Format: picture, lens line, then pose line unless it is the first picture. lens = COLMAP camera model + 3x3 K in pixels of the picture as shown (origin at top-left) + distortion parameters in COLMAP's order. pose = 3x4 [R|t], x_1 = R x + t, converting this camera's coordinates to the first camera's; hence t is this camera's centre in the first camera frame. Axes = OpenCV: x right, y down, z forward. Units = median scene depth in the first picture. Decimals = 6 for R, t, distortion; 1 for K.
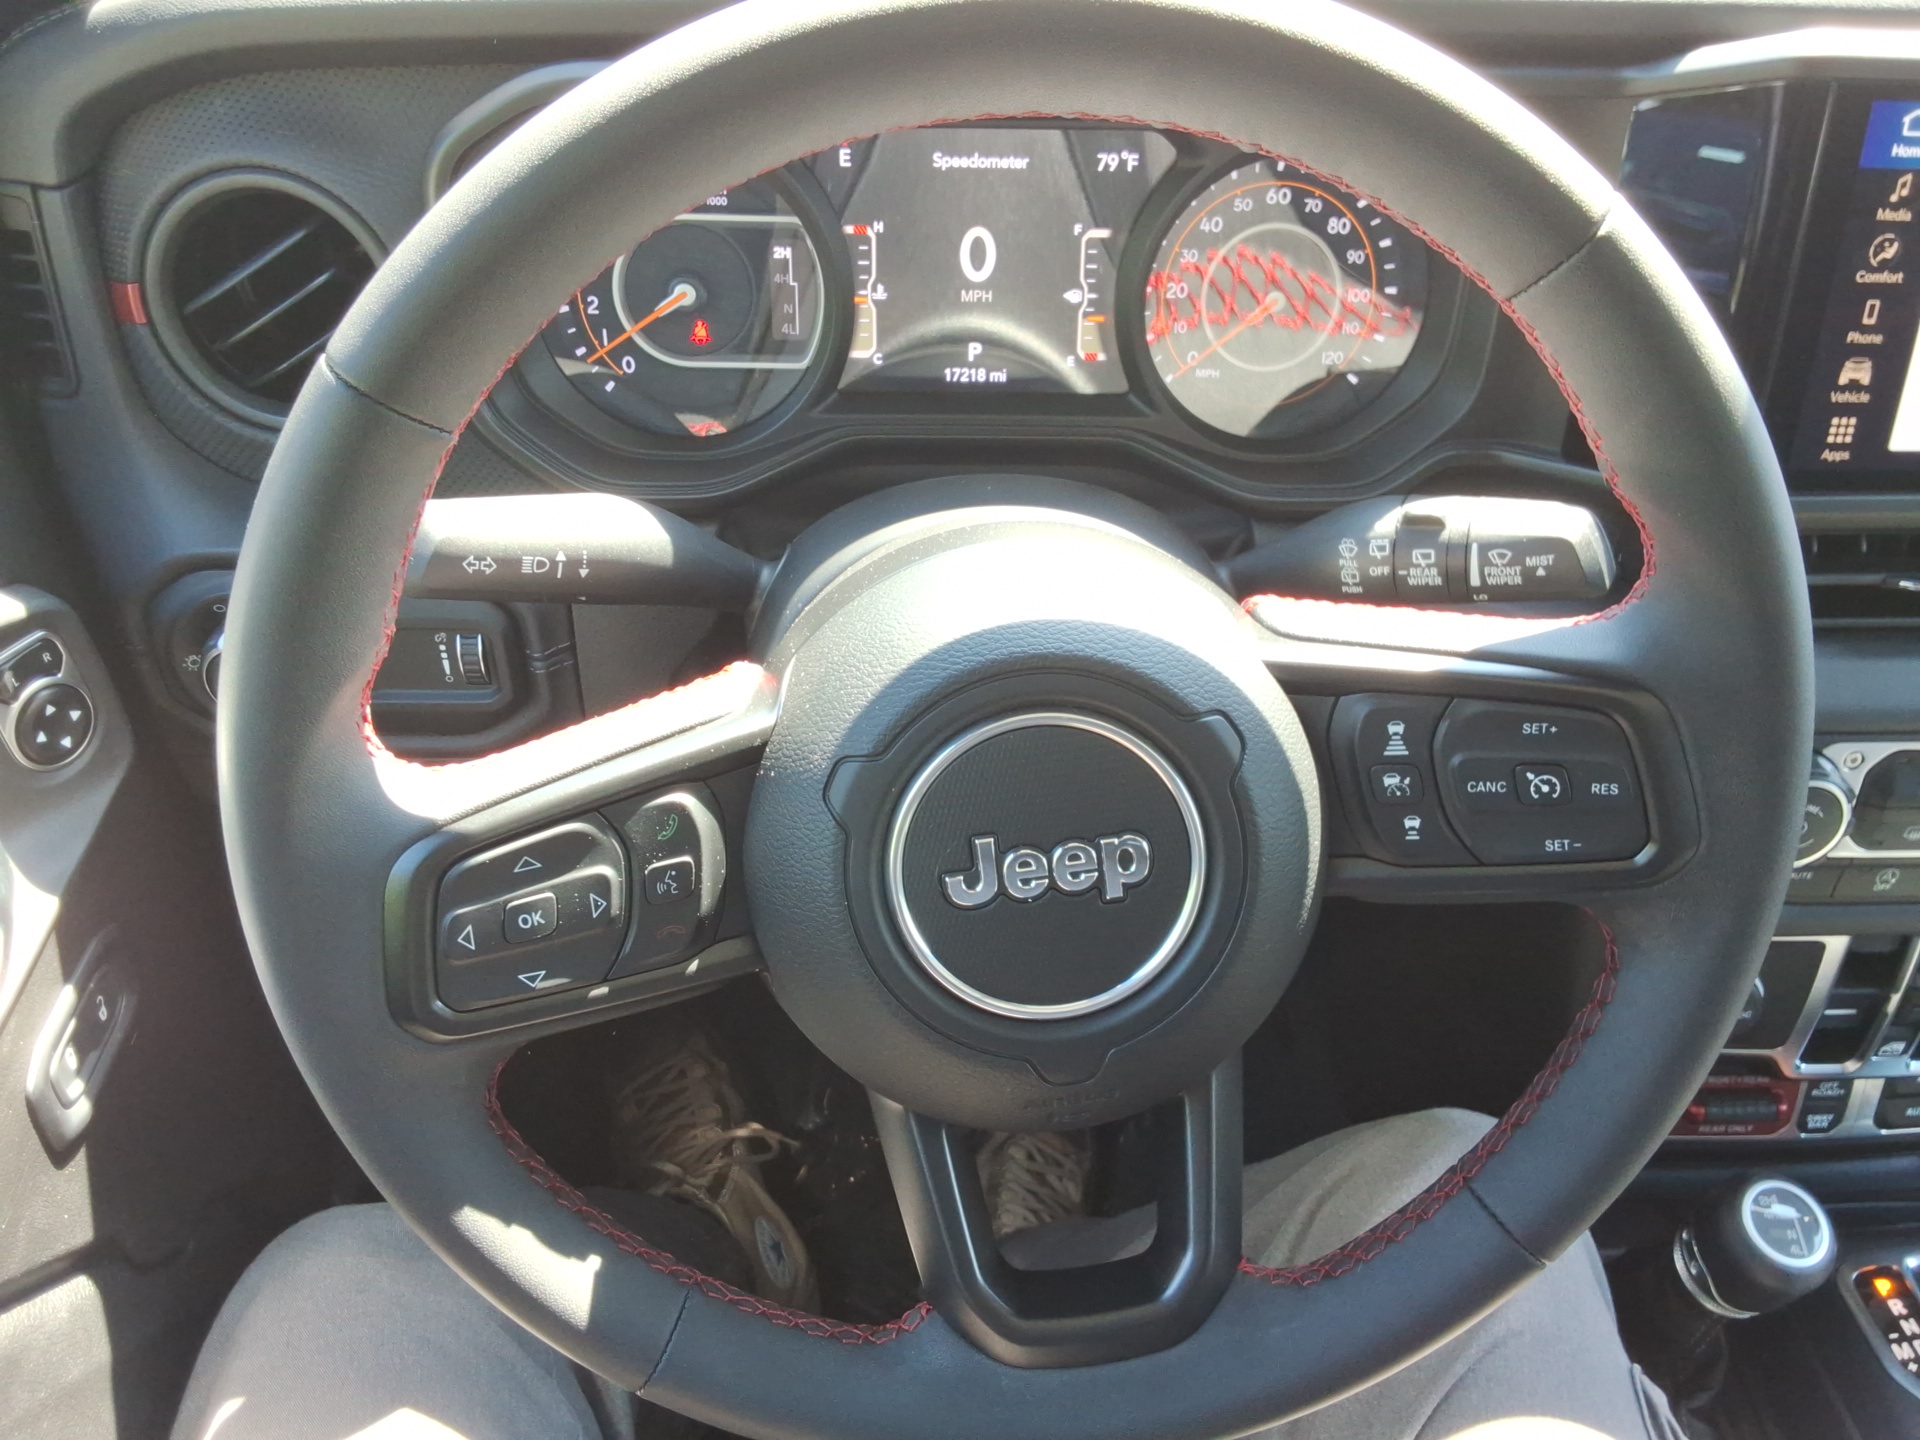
lens RADIAL K [[1536.5, 0, 963.1], [0, 1536.5, 729.1], [0, 0, 1]] dist [0.140777, -0.239183]
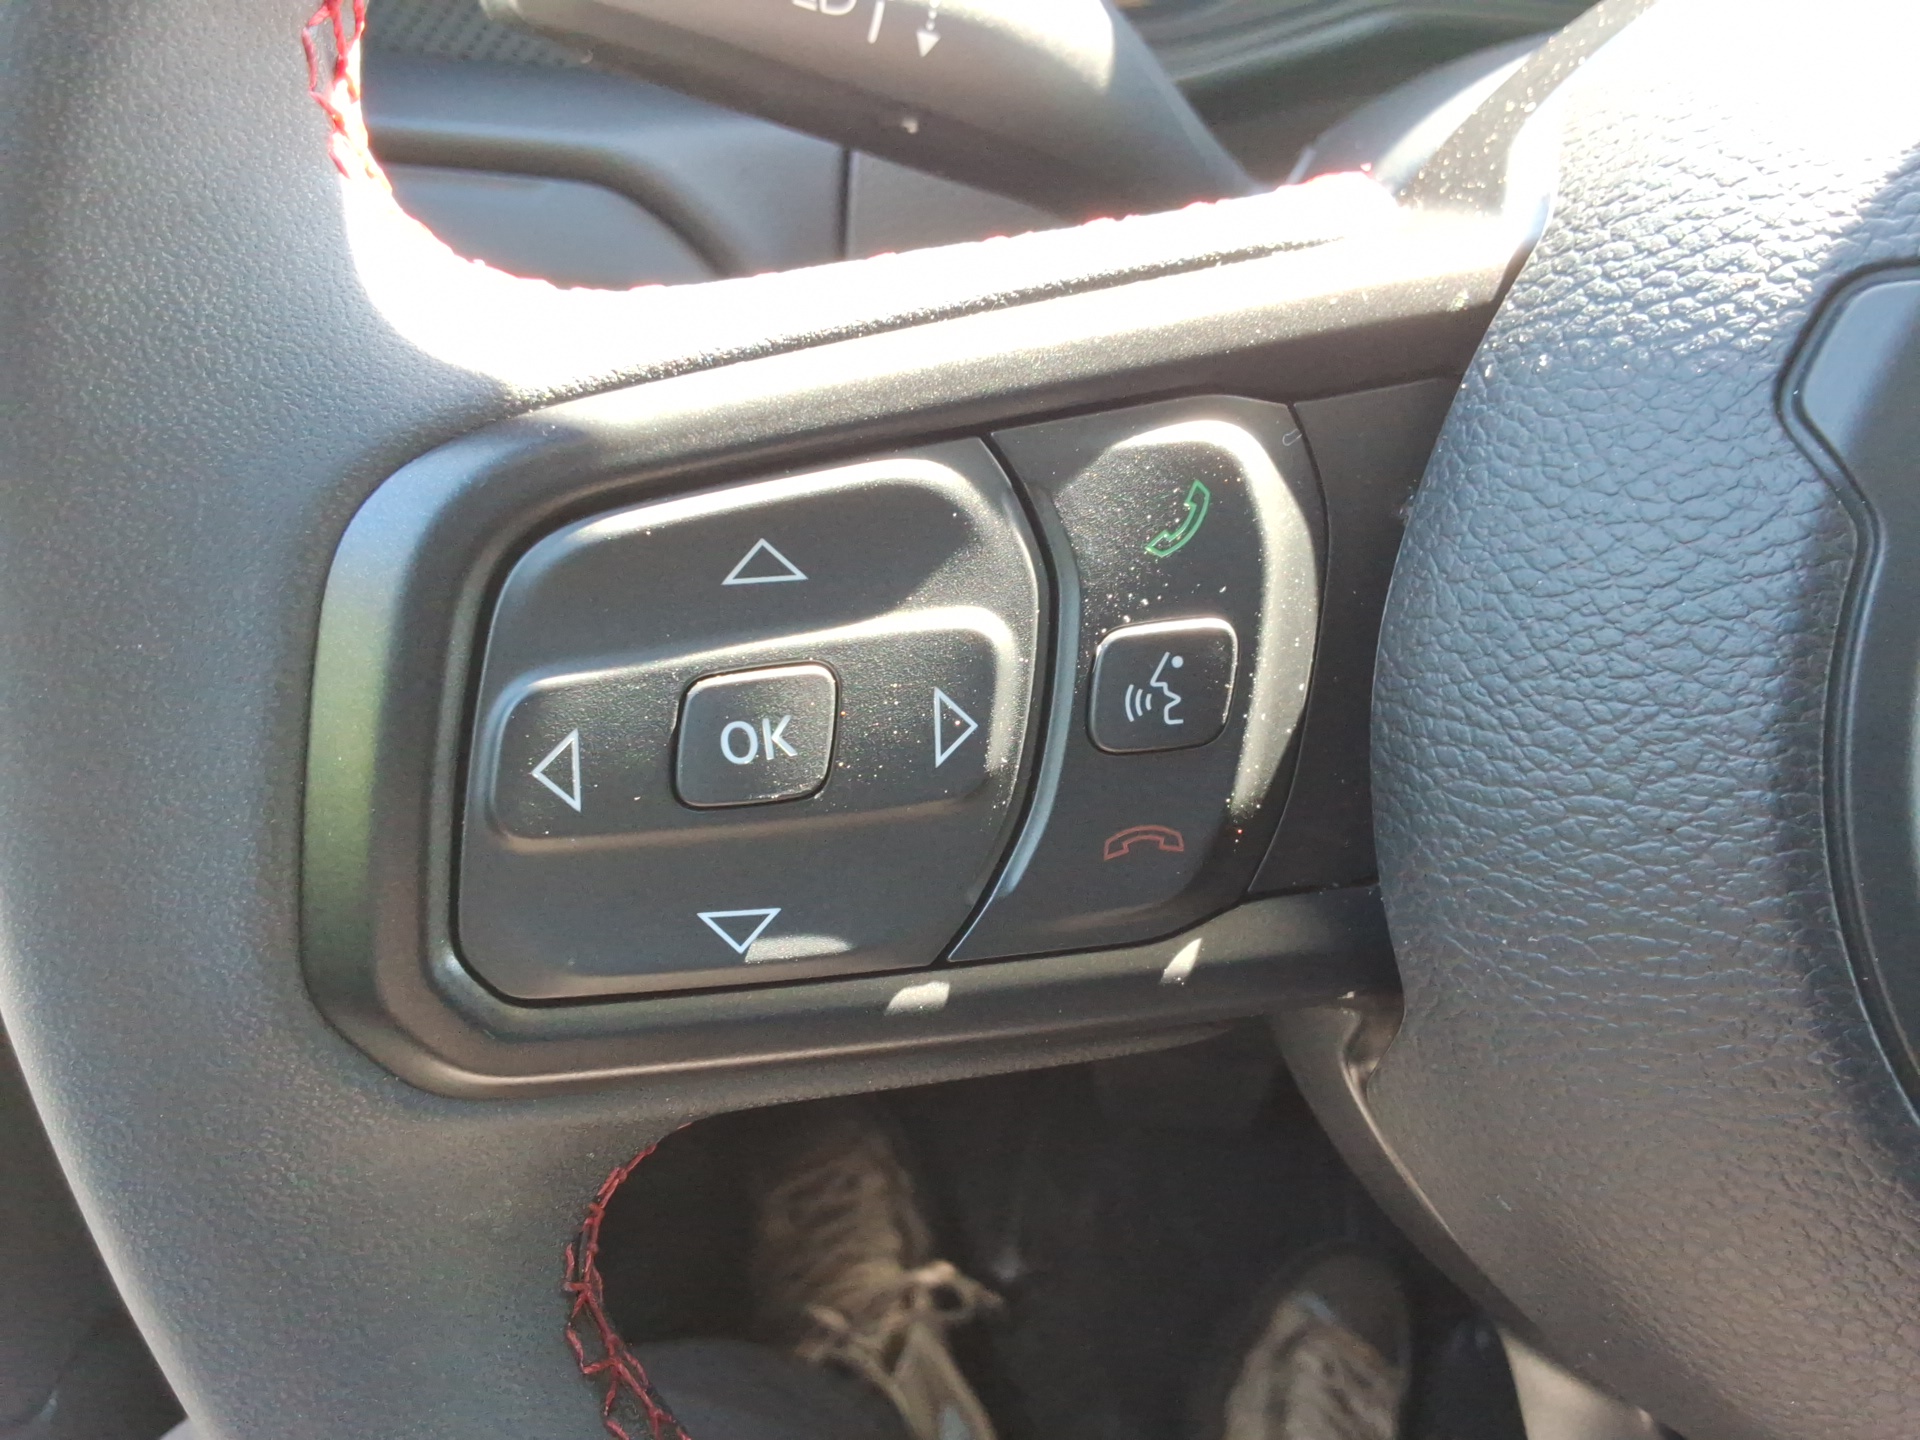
lens RADIAL K [[1536.5, 0, 963.1], [0, 1536.5, 729.1], [0, 0, 1]] dist [0.140777, -0.239183]
pose [[0.990557, 0.093638, -0.100148, -0.159433], [-0.100537, 0.992728, -0.066213, 0.107621], [0.093220, 0.075656, 0.992767, 0.535873]]
